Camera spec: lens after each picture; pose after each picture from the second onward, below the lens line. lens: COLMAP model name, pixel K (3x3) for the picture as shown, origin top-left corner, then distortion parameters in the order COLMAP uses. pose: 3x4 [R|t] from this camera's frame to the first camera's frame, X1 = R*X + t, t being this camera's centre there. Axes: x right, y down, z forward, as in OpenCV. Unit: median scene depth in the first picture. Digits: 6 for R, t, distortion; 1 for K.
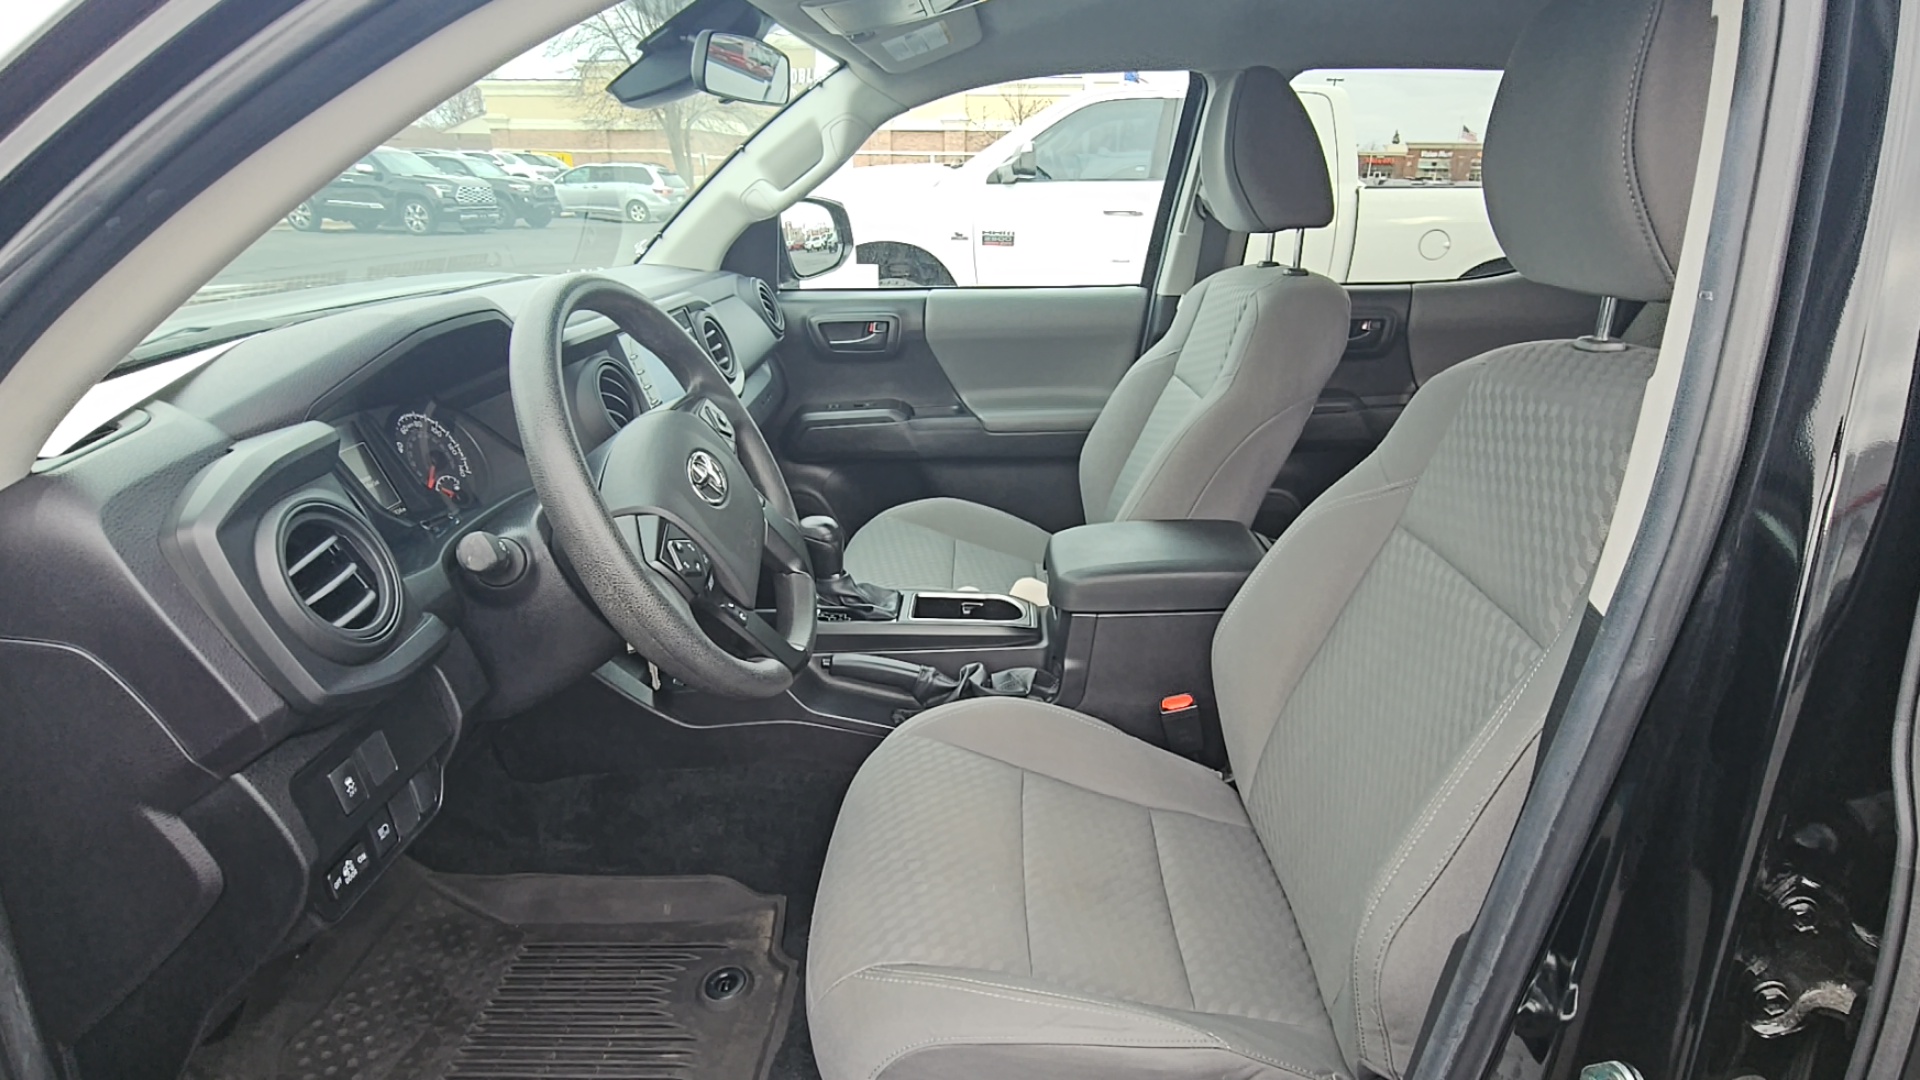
lens RADIAL K [[964.1, 0, 967.6], [0, 964.1, 546.1], [0, 0, 1]] dist [0.011191, -0.006192]
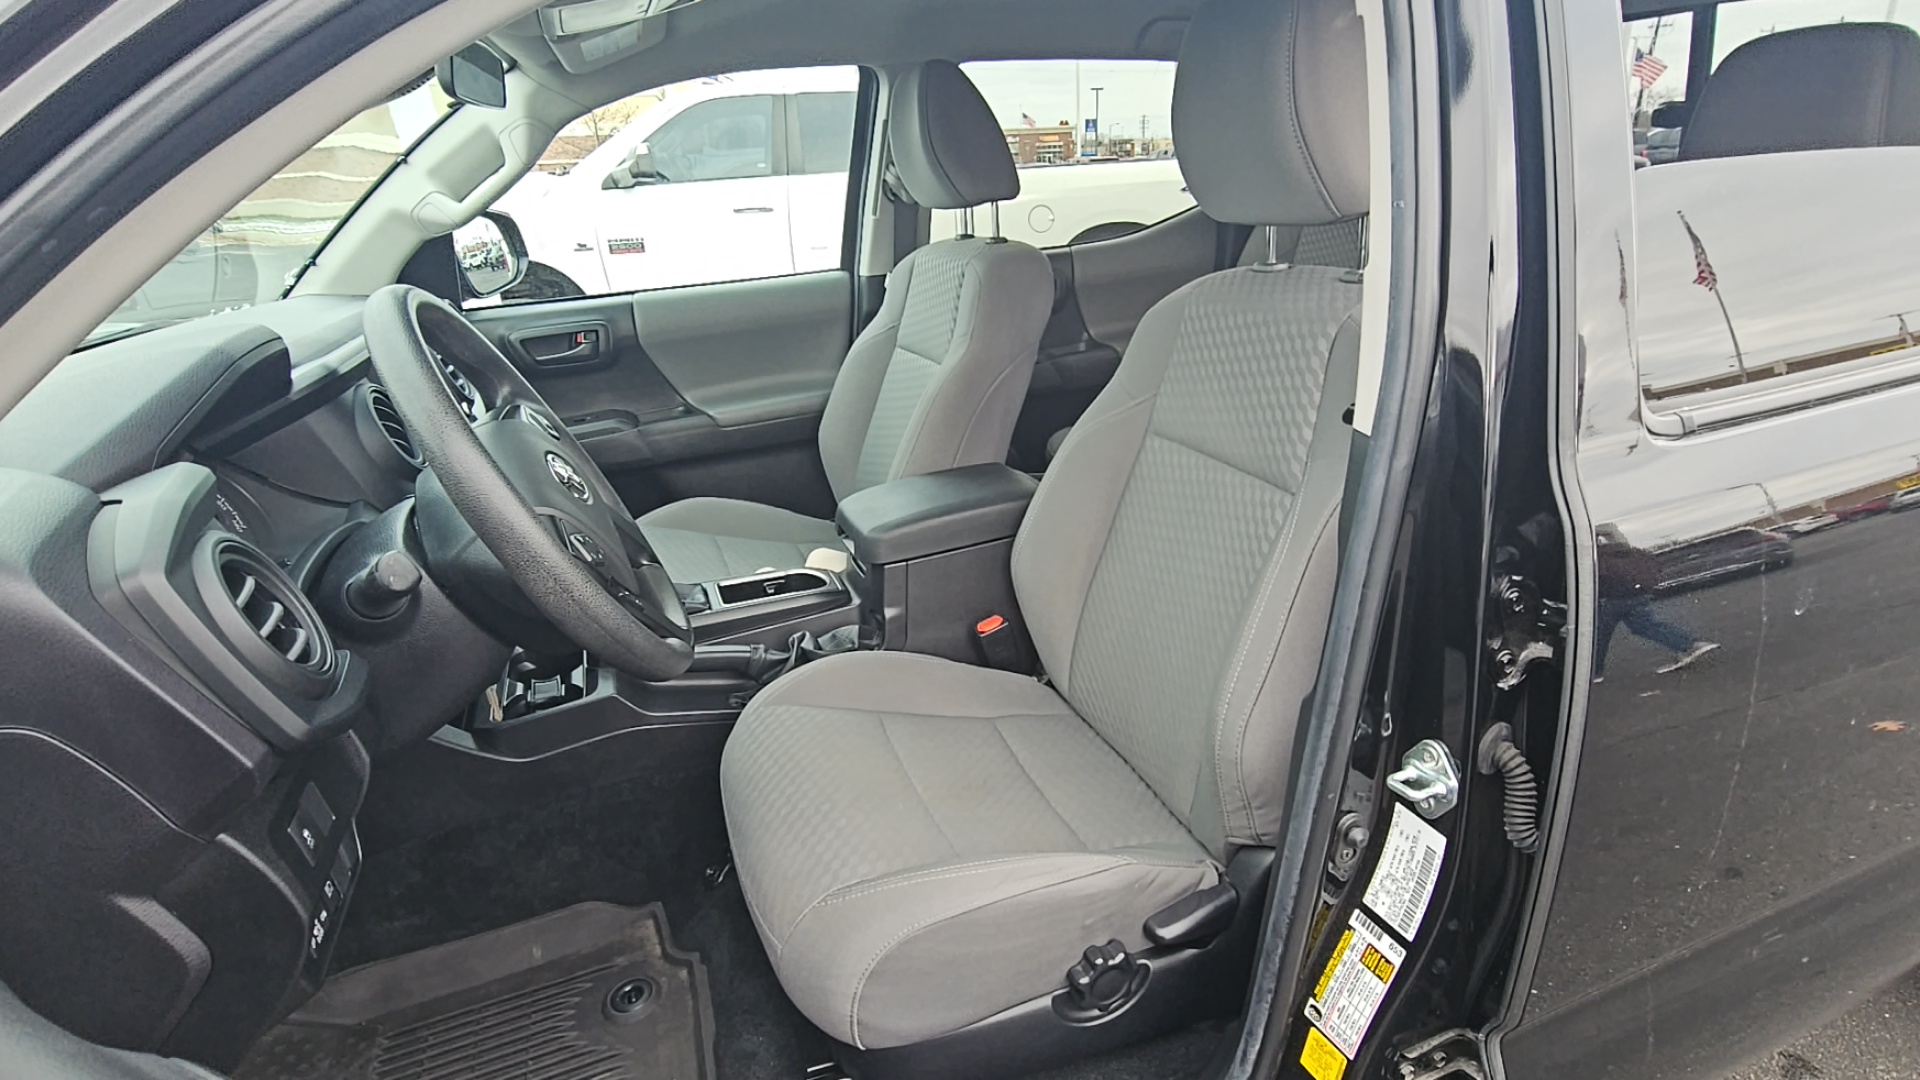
lens RADIAL K [[964.1, 0, 977.0], [0, 964.1, 545.8], [0, 0, 1]] dist [0.011191, -0.006192]
pose [[0.923956, -0.187812, 0.333213, -0.173706], [0.187149, 0.981729, 0.034402, 0.033944], [-0.333586, 0.030575, 0.942224, -0.067094]]
